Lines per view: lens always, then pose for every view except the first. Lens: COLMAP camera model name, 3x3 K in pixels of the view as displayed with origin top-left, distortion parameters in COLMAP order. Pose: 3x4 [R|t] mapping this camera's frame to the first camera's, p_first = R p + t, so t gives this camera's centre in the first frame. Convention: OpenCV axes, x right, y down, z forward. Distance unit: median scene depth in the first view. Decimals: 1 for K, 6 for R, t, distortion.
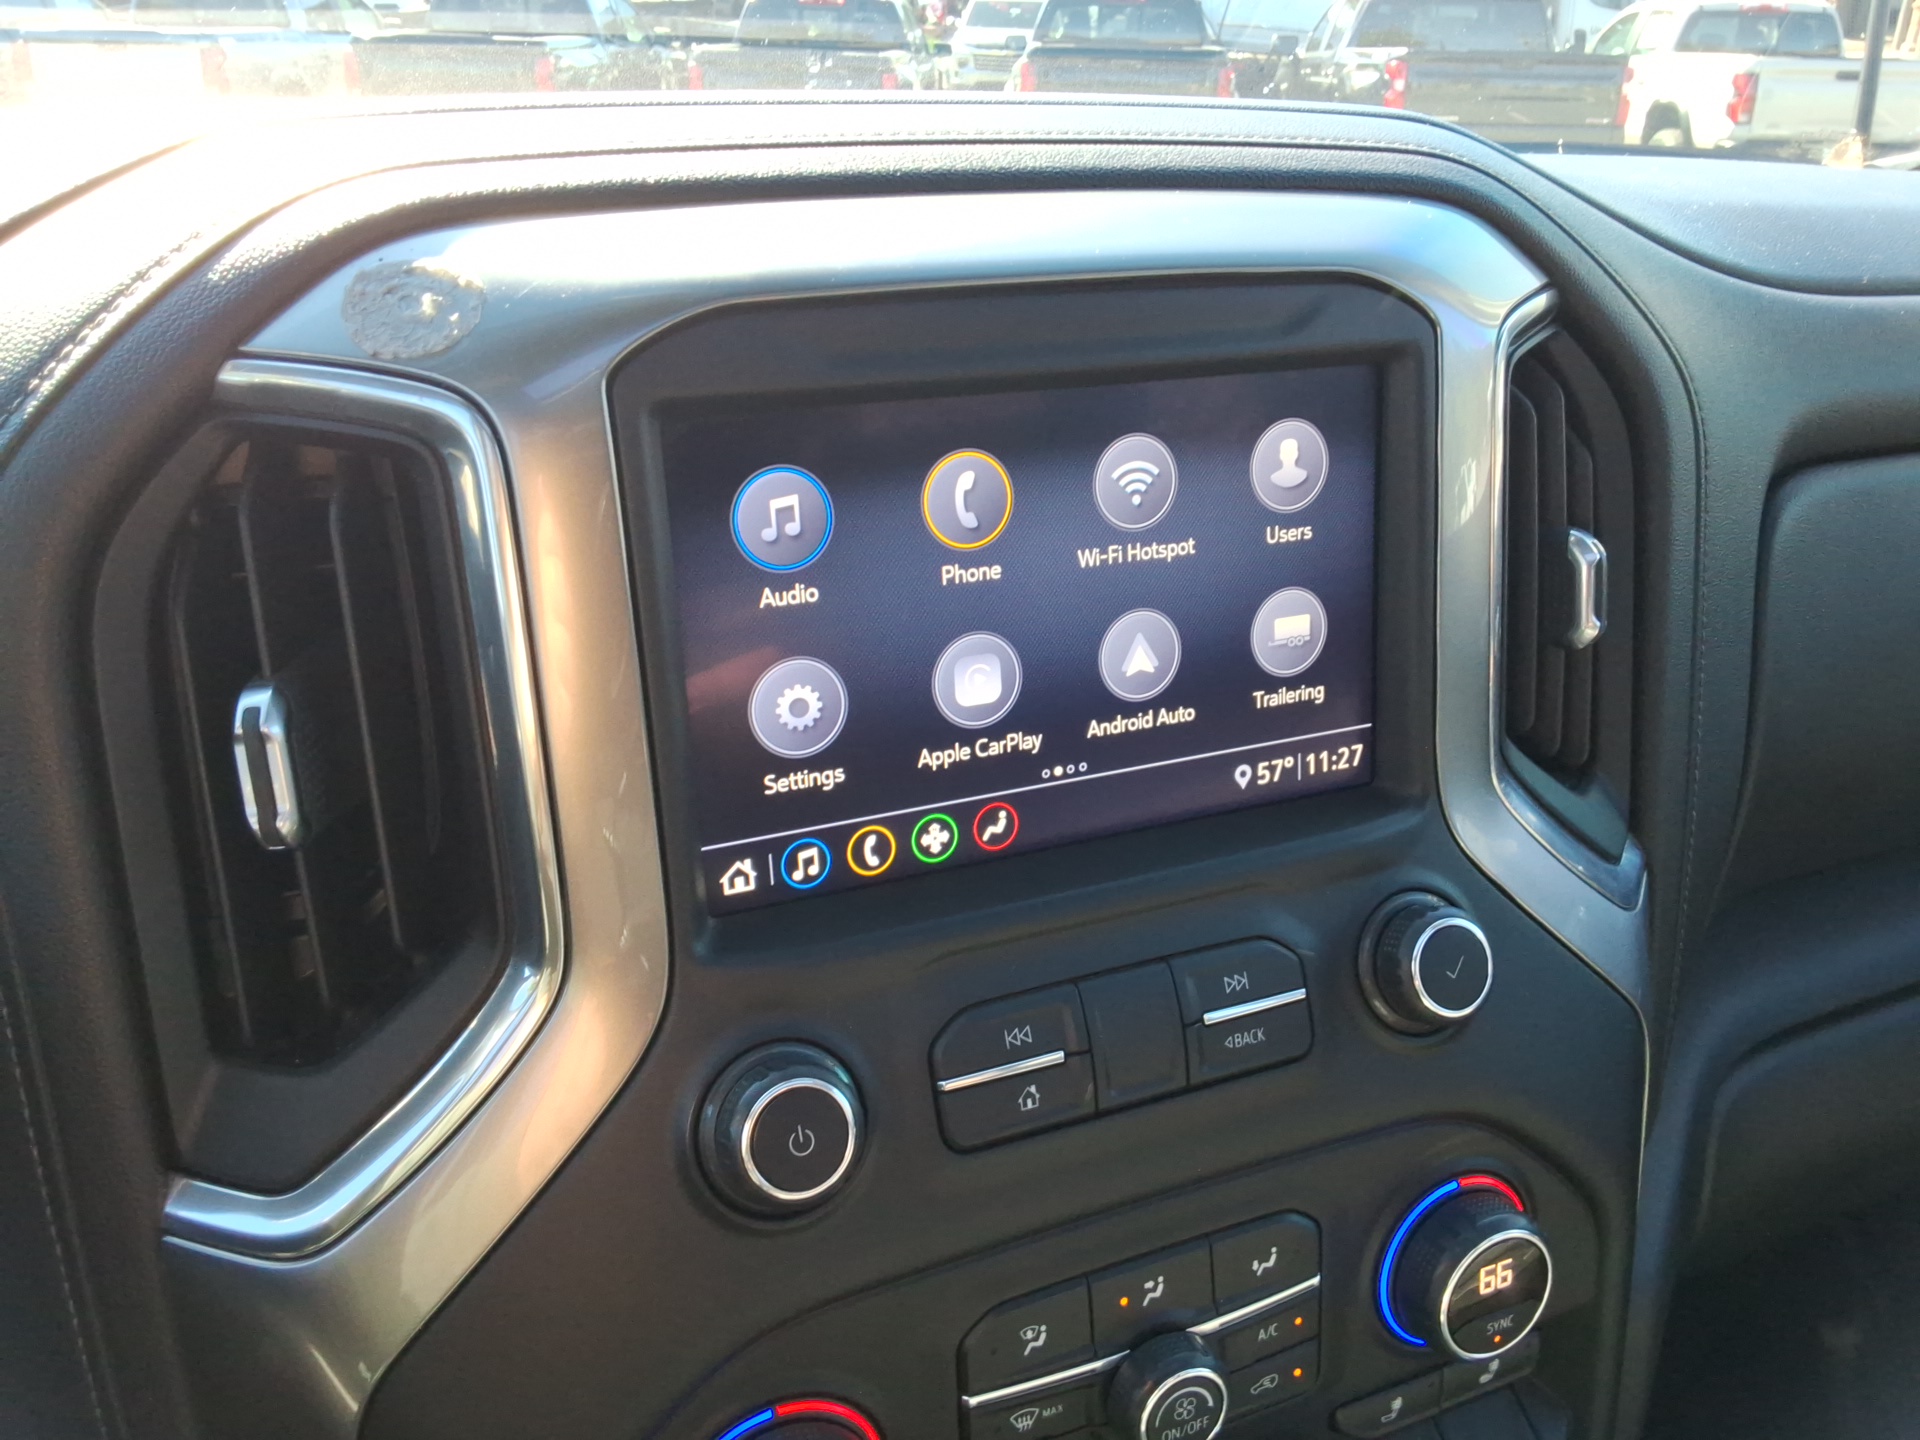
lens RADIAL K [[1535.7, 0, 970.2], [0, 1535.7, 705.9], [0, 0, 1]] dist [0.103661, -0.160371]
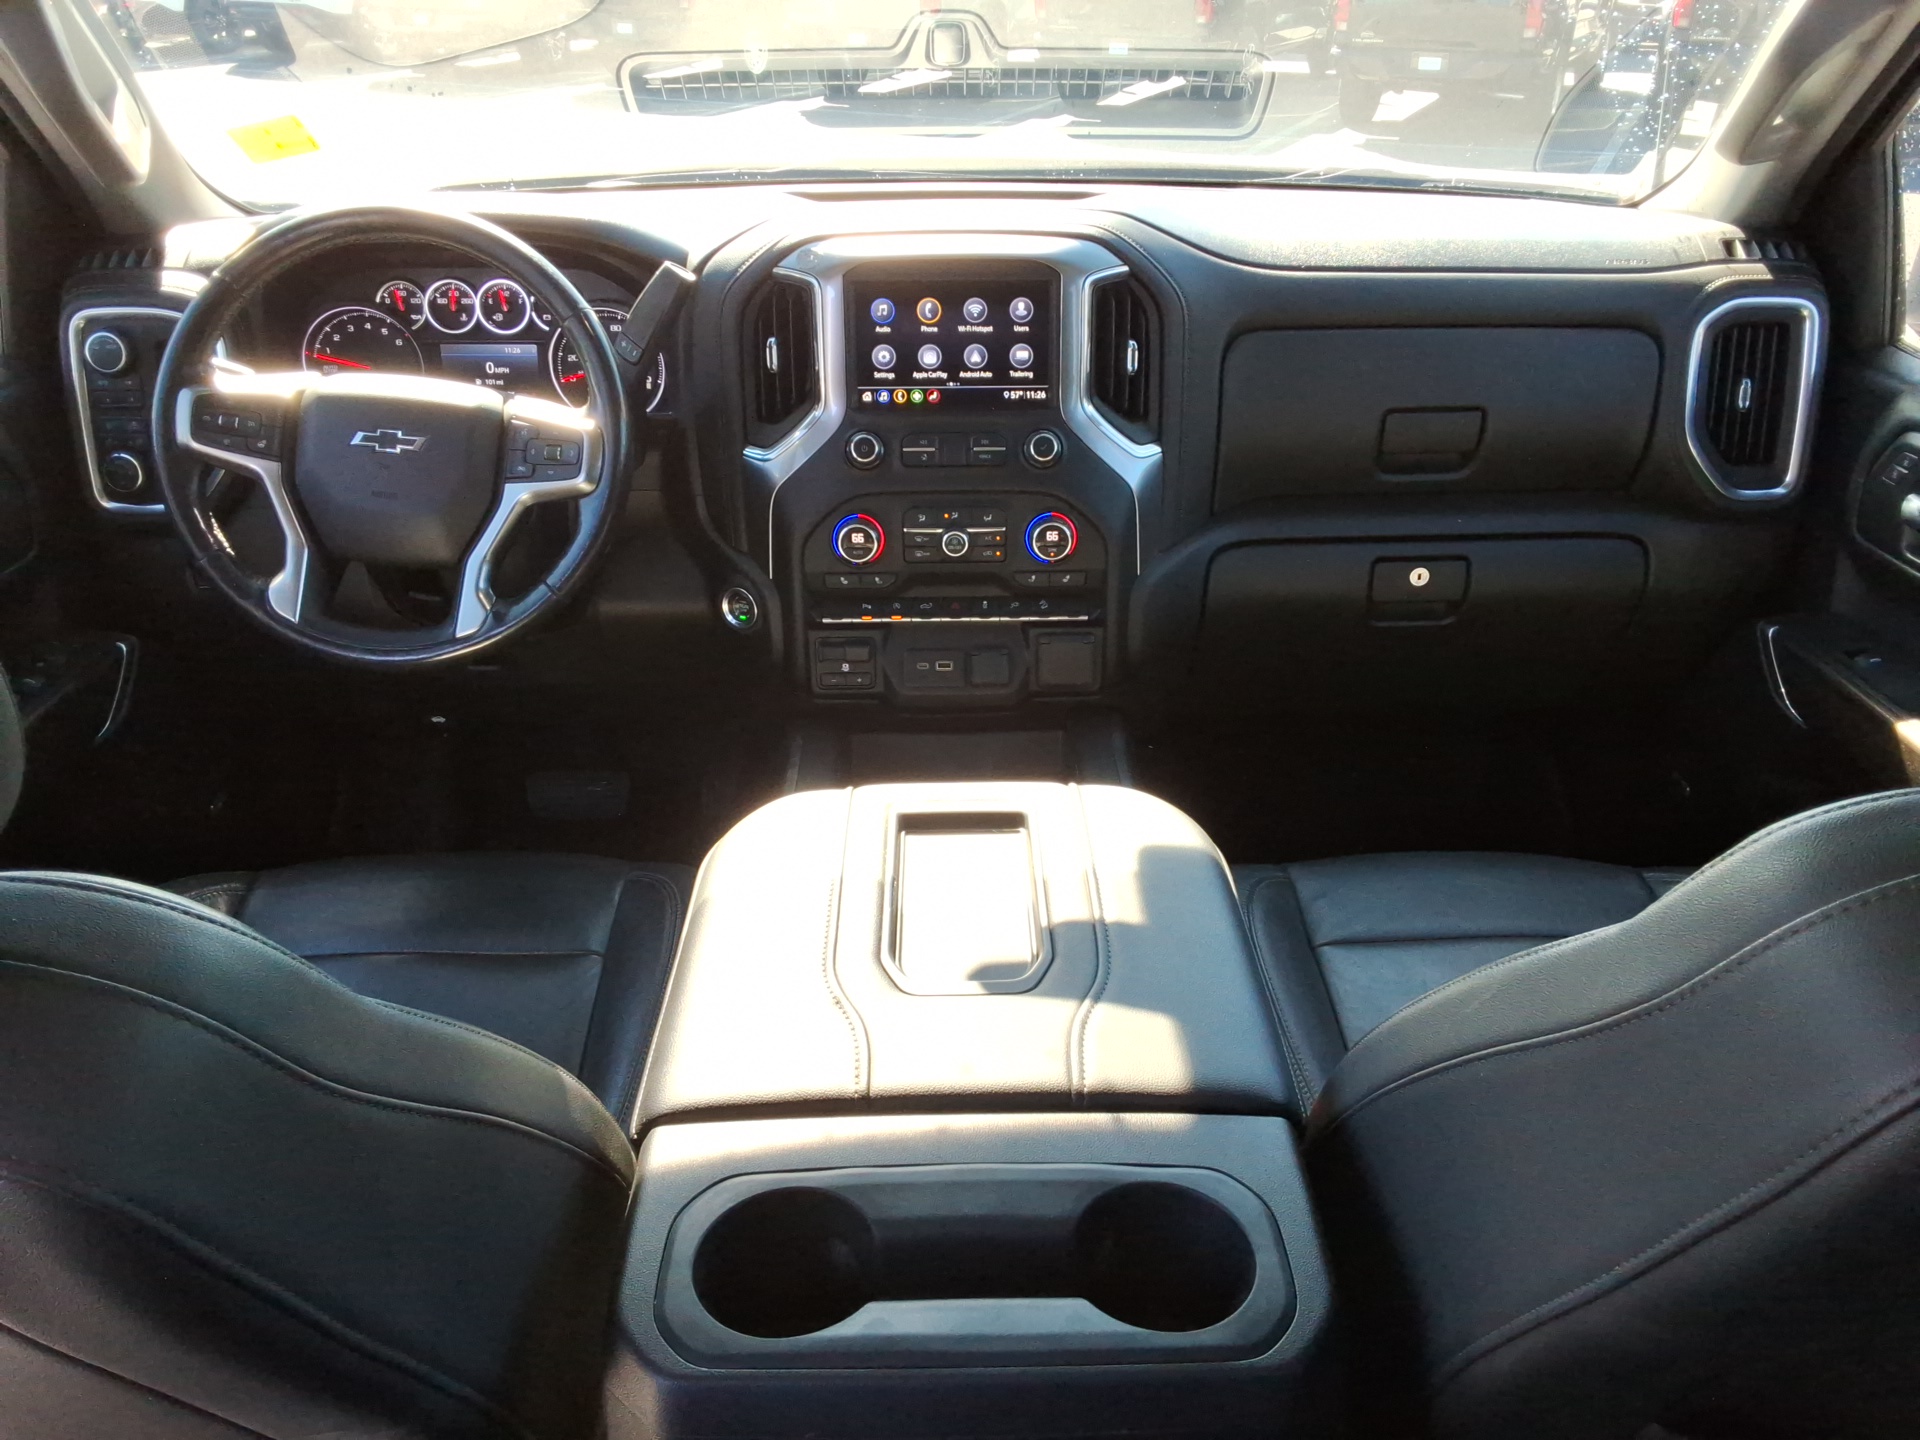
lens RADIAL K [[1535.7, 0, 968.5], [0, 1535.7, 737.7], [0, 0, 1]] dist [0.103661, -0.160371]
pose [[0.919503, 0.161790, -0.358242, 1.773824], [-0.135994, 0.986023, 0.096253, 0.586175], [0.368808, -0.039786, 0.928654, -2.878574]]
